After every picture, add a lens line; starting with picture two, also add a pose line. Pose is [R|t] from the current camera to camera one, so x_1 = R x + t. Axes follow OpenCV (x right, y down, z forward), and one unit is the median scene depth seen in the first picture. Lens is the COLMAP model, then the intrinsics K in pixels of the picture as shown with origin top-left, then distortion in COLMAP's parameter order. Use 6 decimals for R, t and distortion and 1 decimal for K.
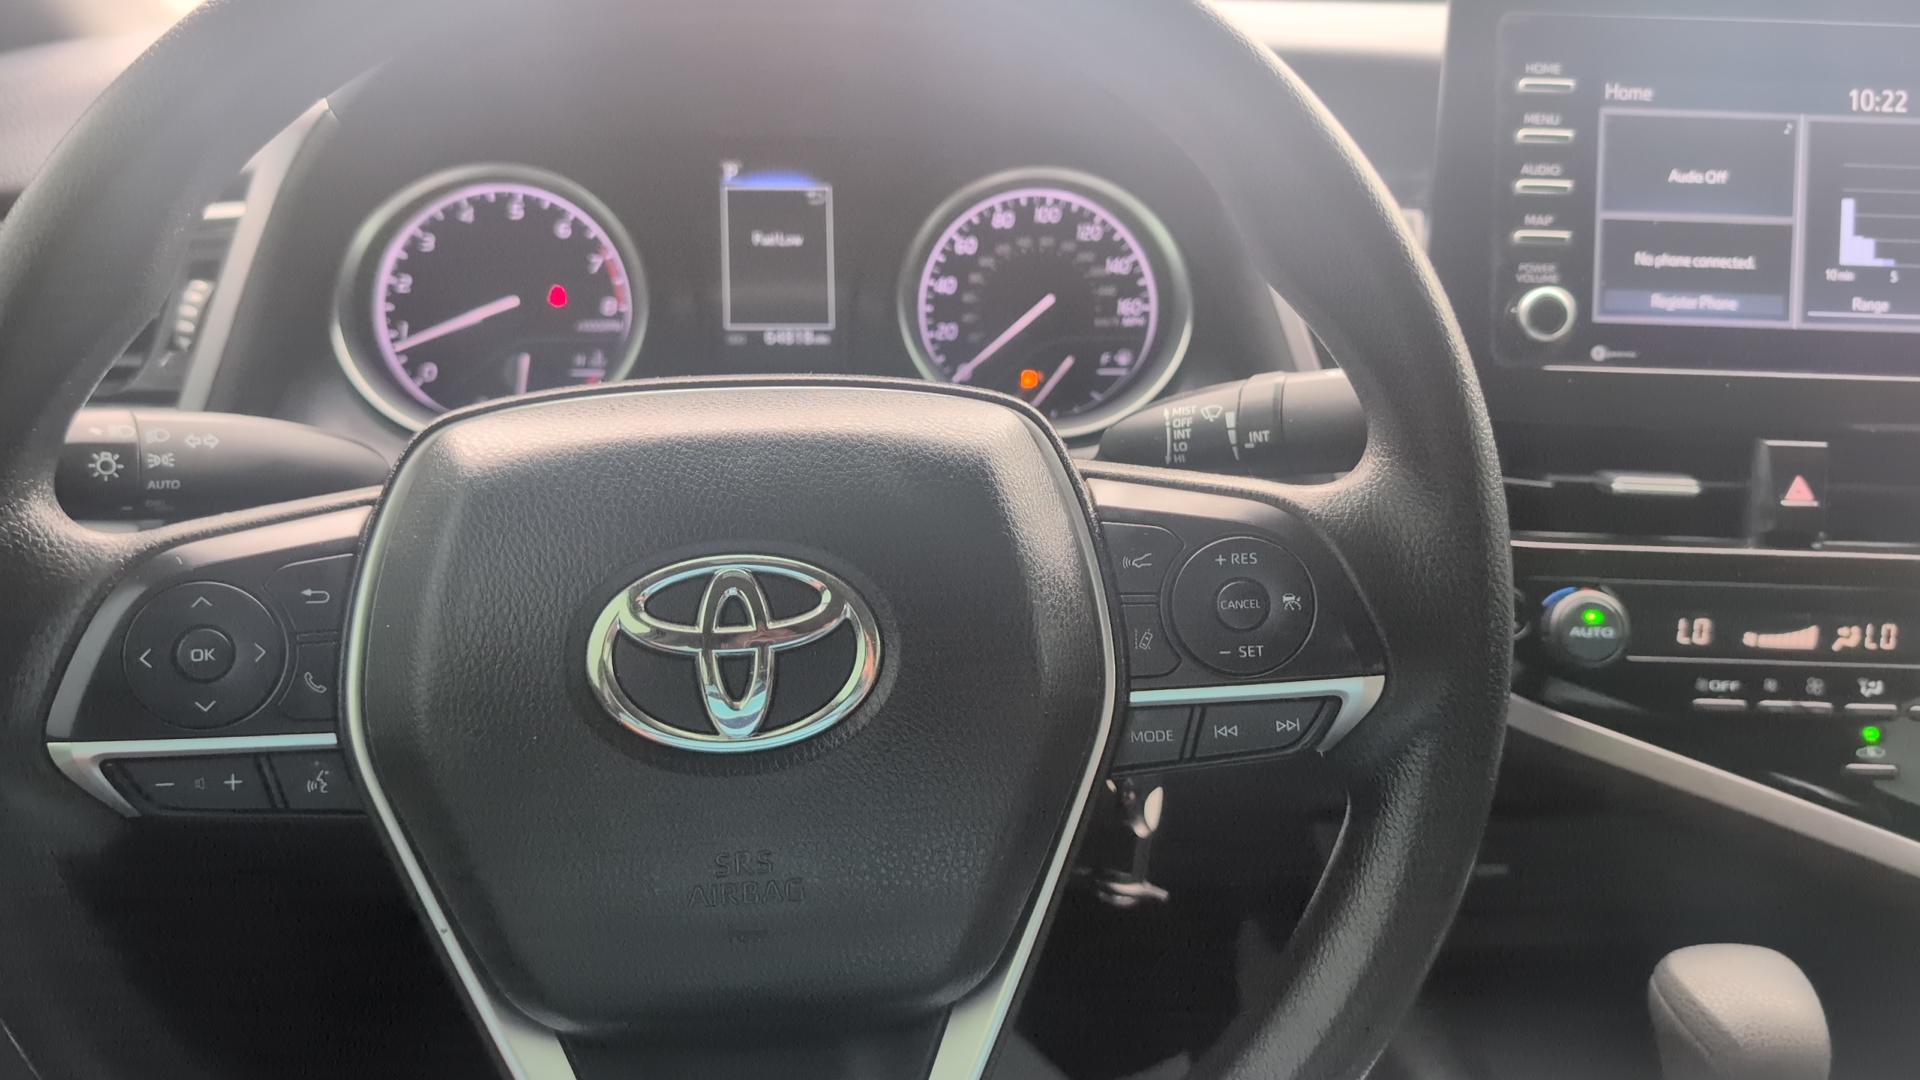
lens RADIAL K [[1651.9, 0, 969.1], [0, 1651.9, 530.0], [0, 0, 1]] dist [-0.000257, -0.006602]
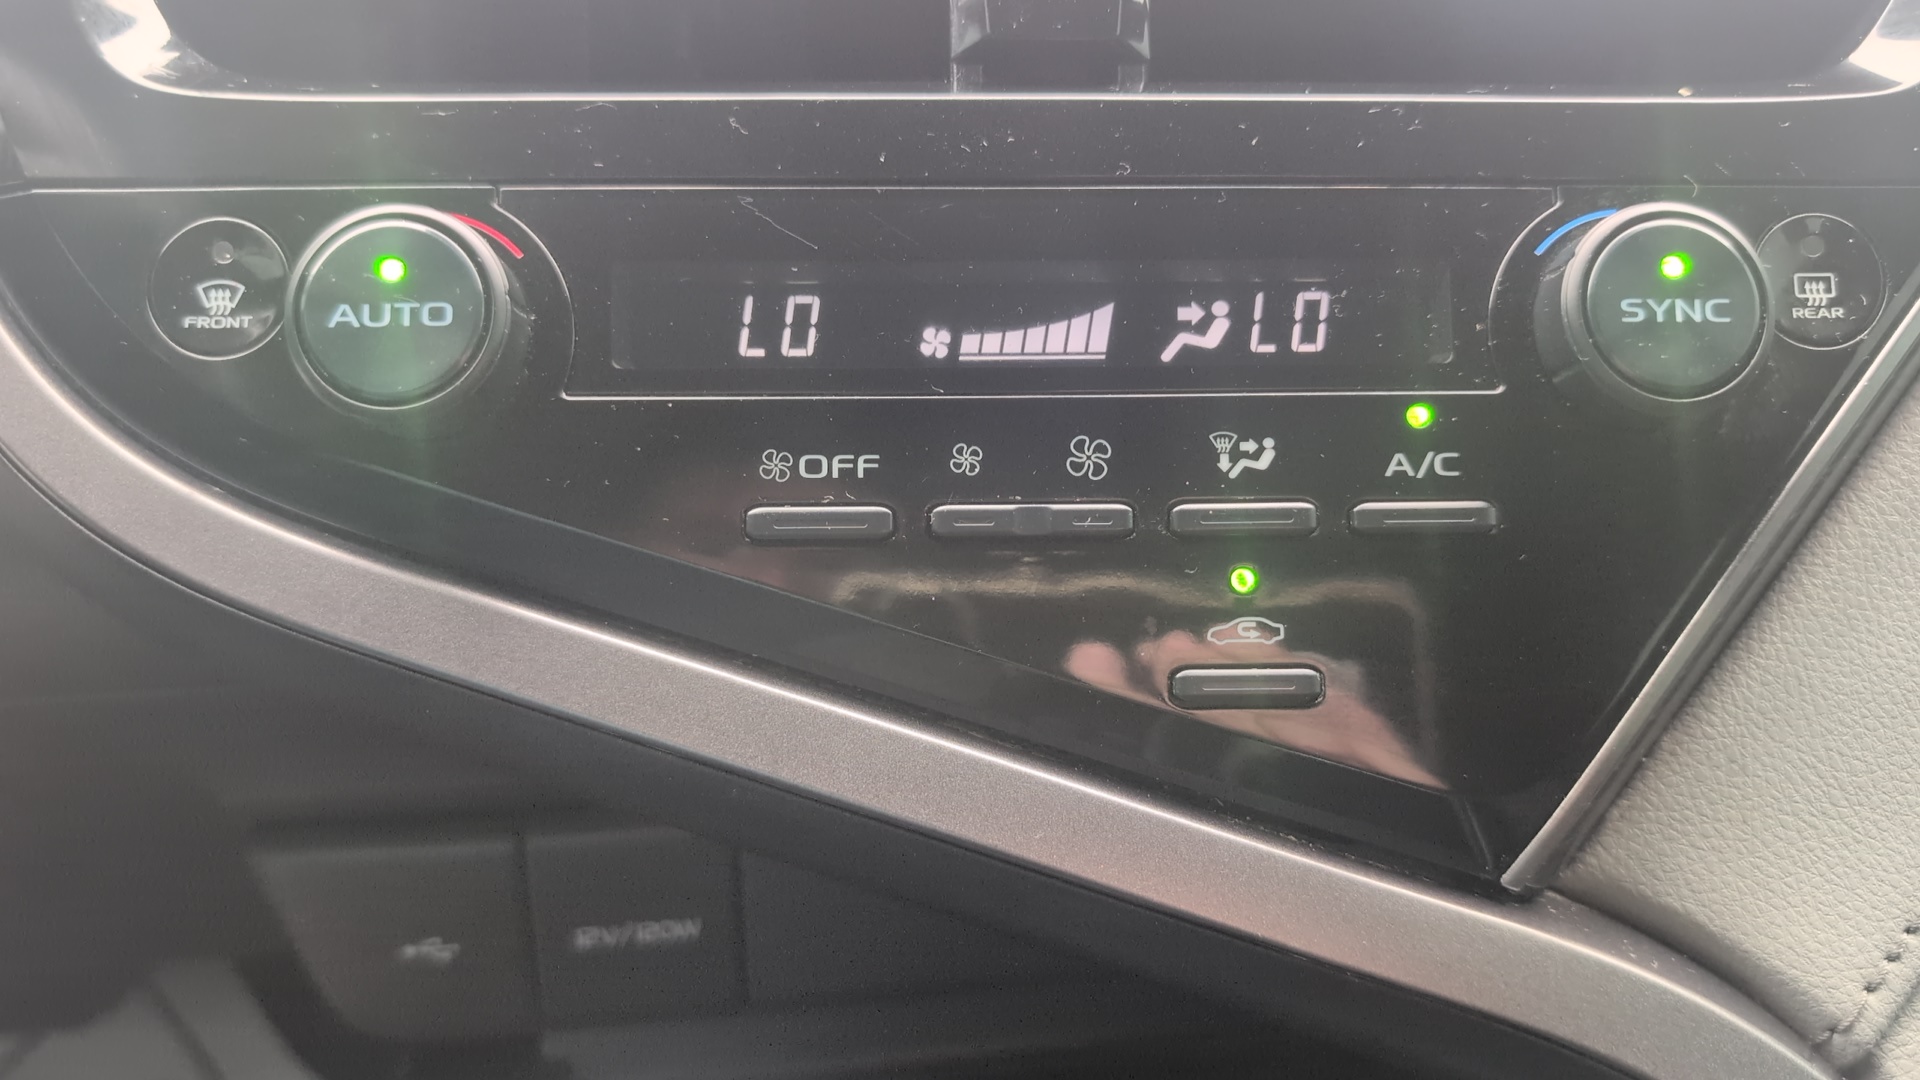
lens RADIAL K [[1651.9, 0, 969.1], [0, 1651.9, 530.0], [0, 0, 1]] dist [-0.000257, -0.006602]
pose [[0.998777, -0.040726, 0.028046, 0.467164], [0.040092, 0.998936, 0.022808, 0.099421], [-0.028945, -0.021656, 0.999346, 0.630267]]
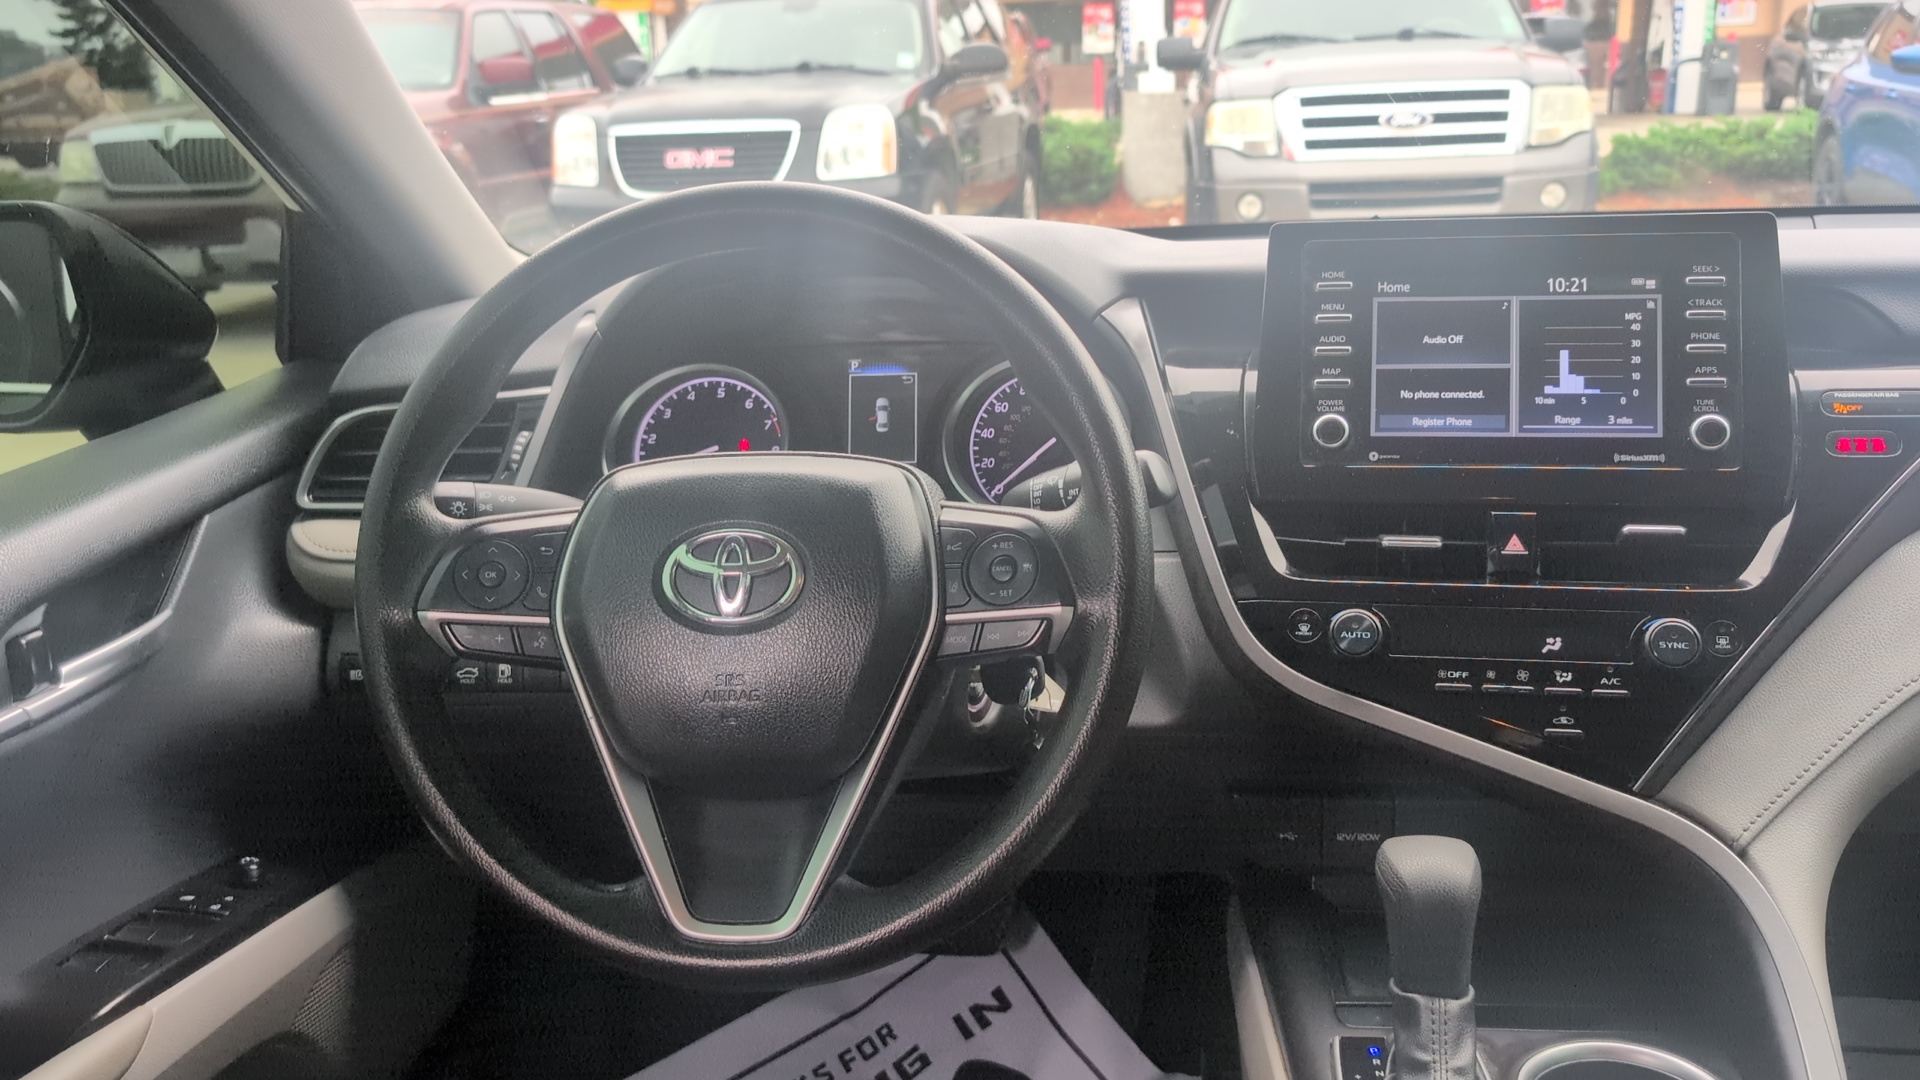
lens RADIAL K [[1626.6, 0, 964.5], [0, 1626.6, 539.3], [0, 0, 1]] dist [0.094545, -0.223430]
pose [[0.976195, -0.011547, -0.216588, 0.339137], [-0.016898, 0.991498, -0.129021, 0.168250], [0.216236, 0.129609, 0.967700, -0.522094]]
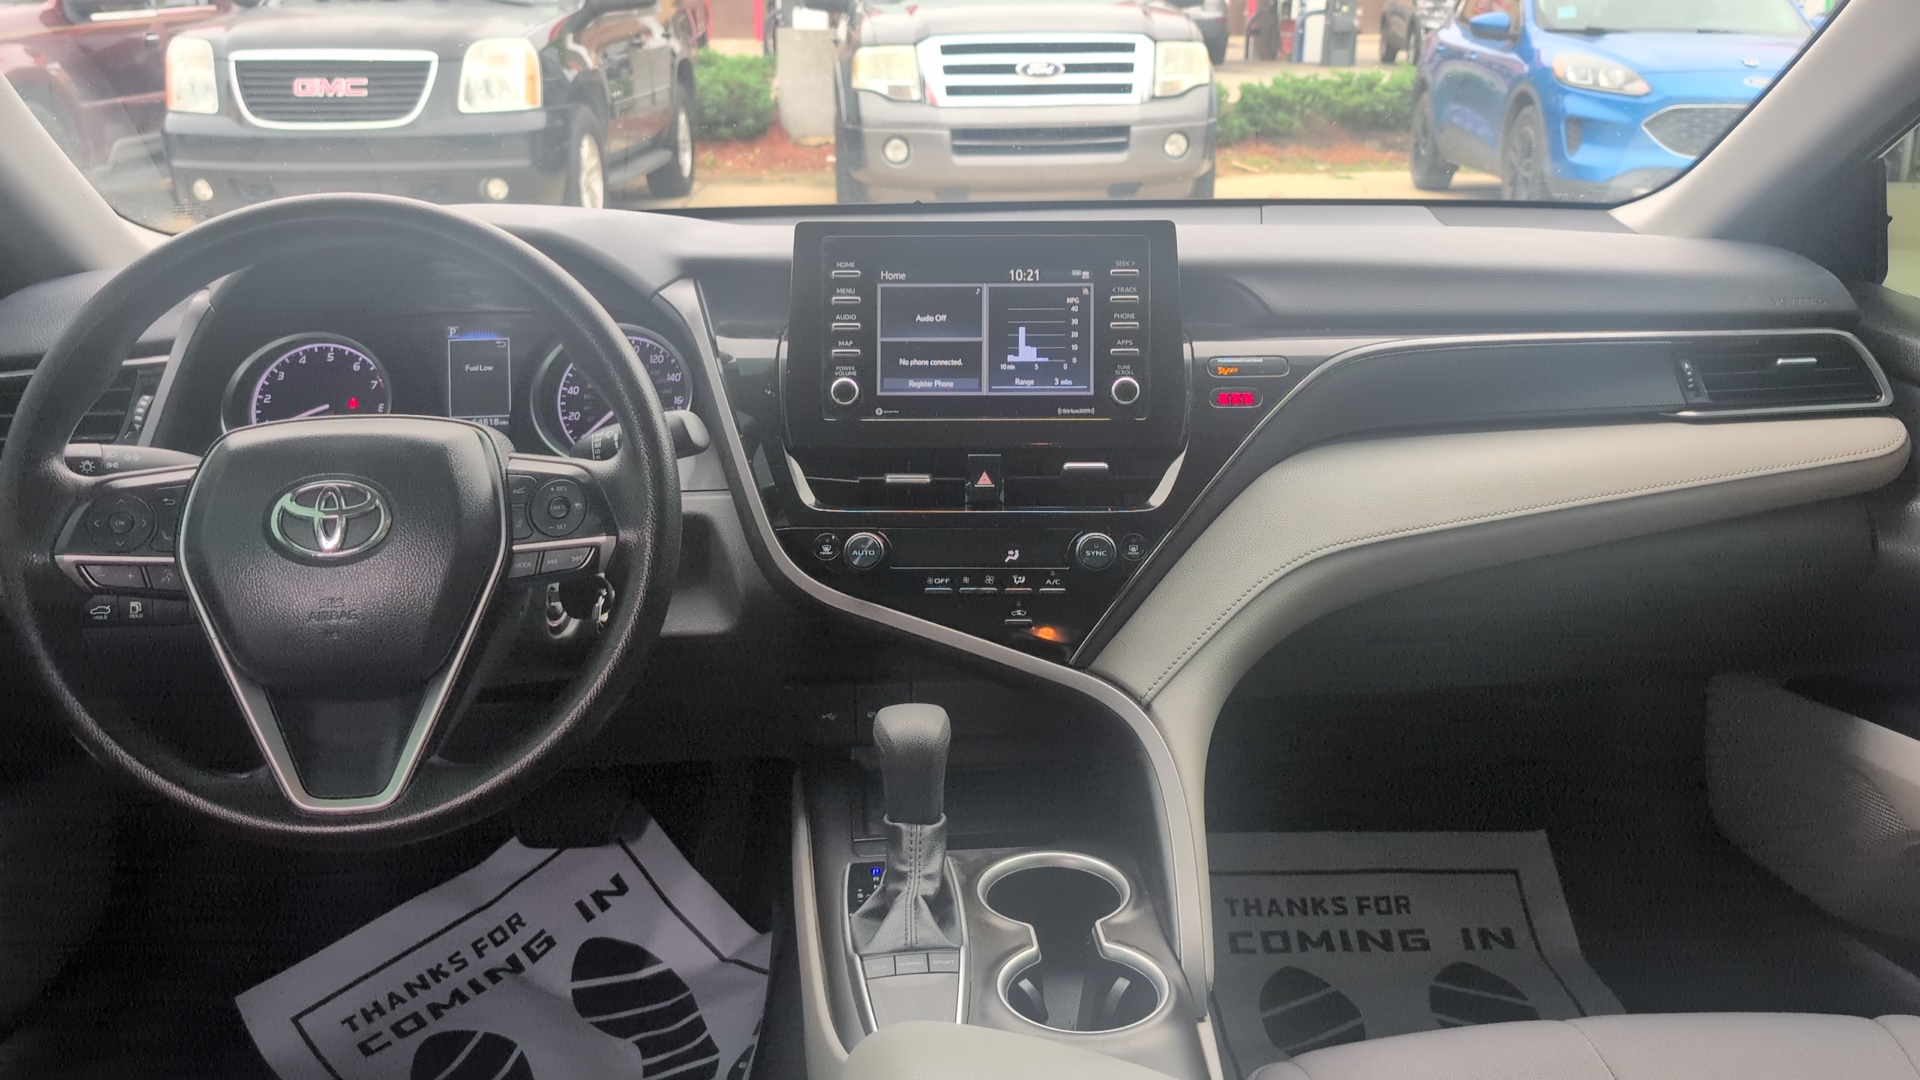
lens RADIAL K [[1626.6, 0, 964.5], [0, 1626.6, 539.3], [0, 0, 1]] dist [0.094545, -0.223430]
pose [[0.999278, -0.030508, -0.022665, 0.518205], [0.028414, 0.995752, -0.087580, 0.208066], [0.025241, 0.086872, 0.995900, -0.858553]]
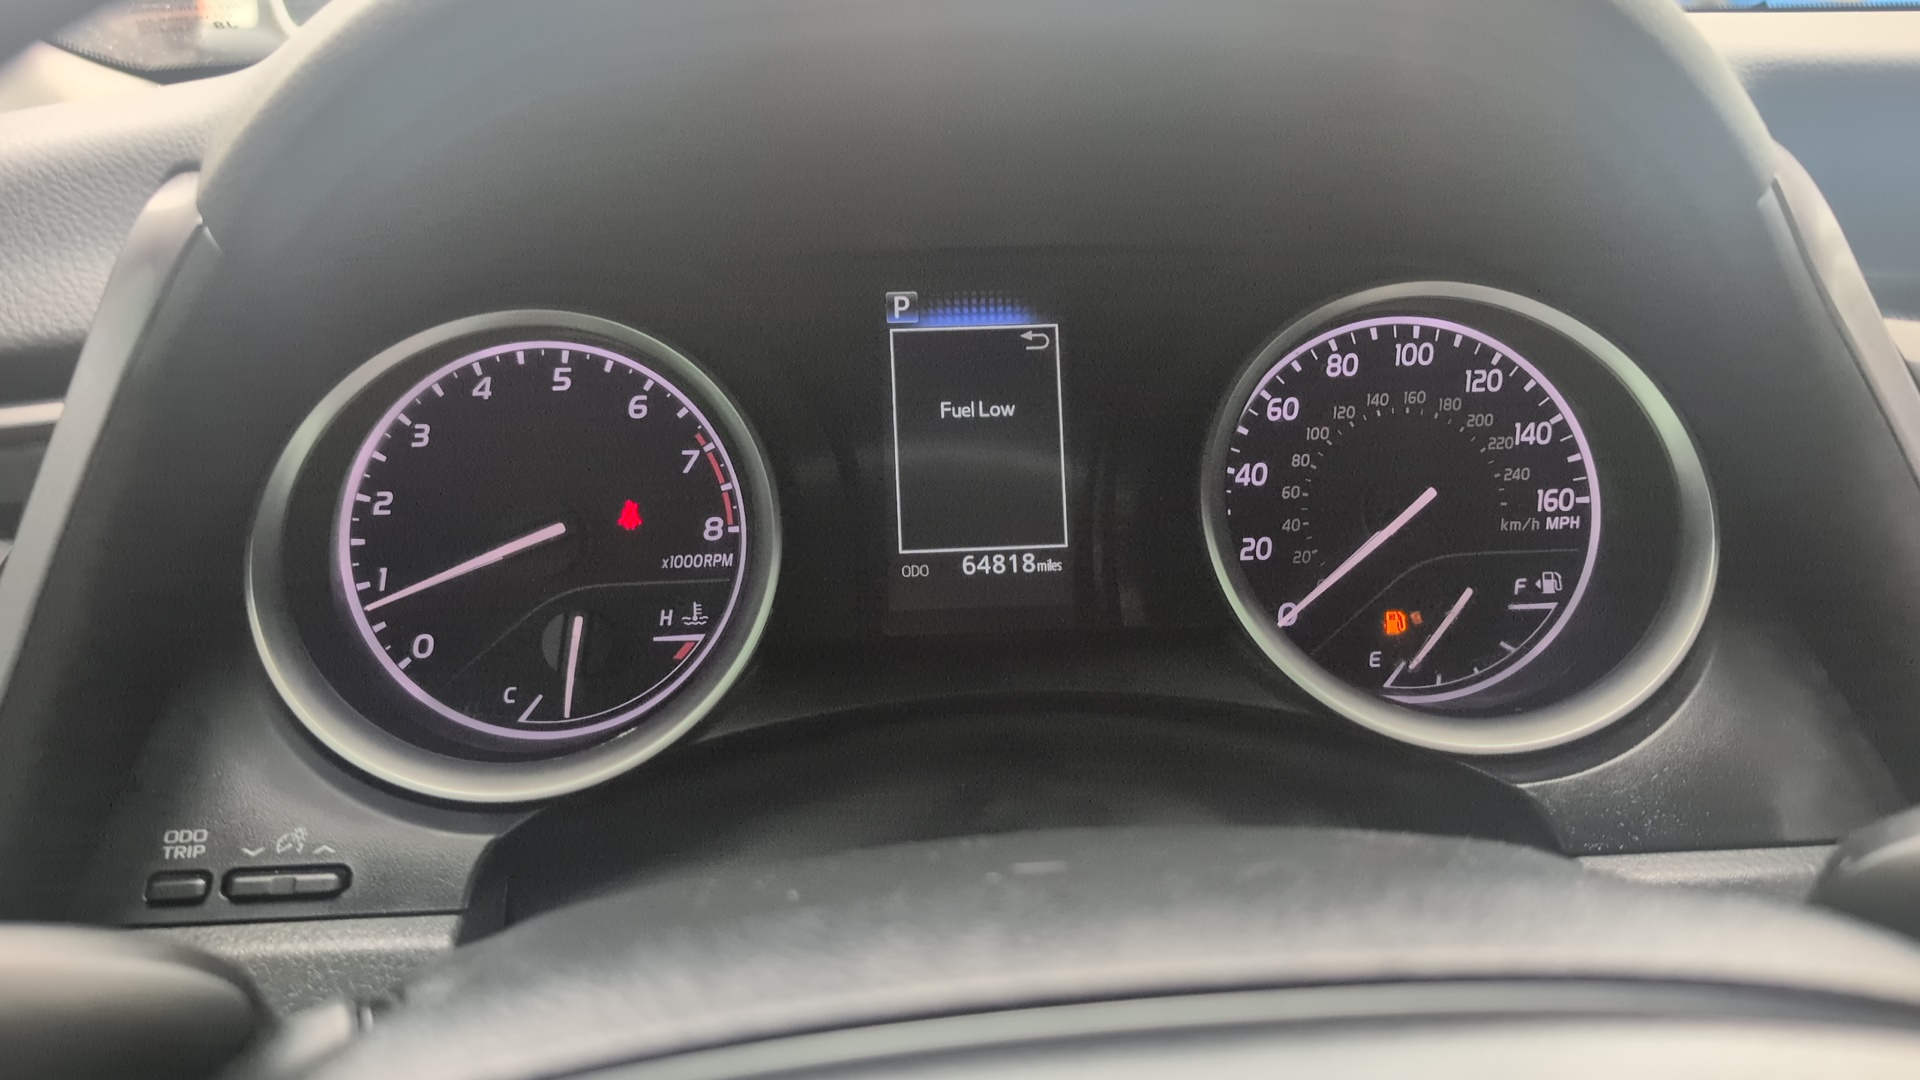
lens RADIAL K [[1651.9, 0, 969.1], [0, 1651.9, 530.0], [0, 0, 1]] dist [-0.000257, -0.006602]
pose [[0.998469, -0.029382, -0.046861, -0.107431], [0.026555, 0.997854, -0.059844, -0.109675], [0.048518, 0.058508, 0.997107, 0.450166]]
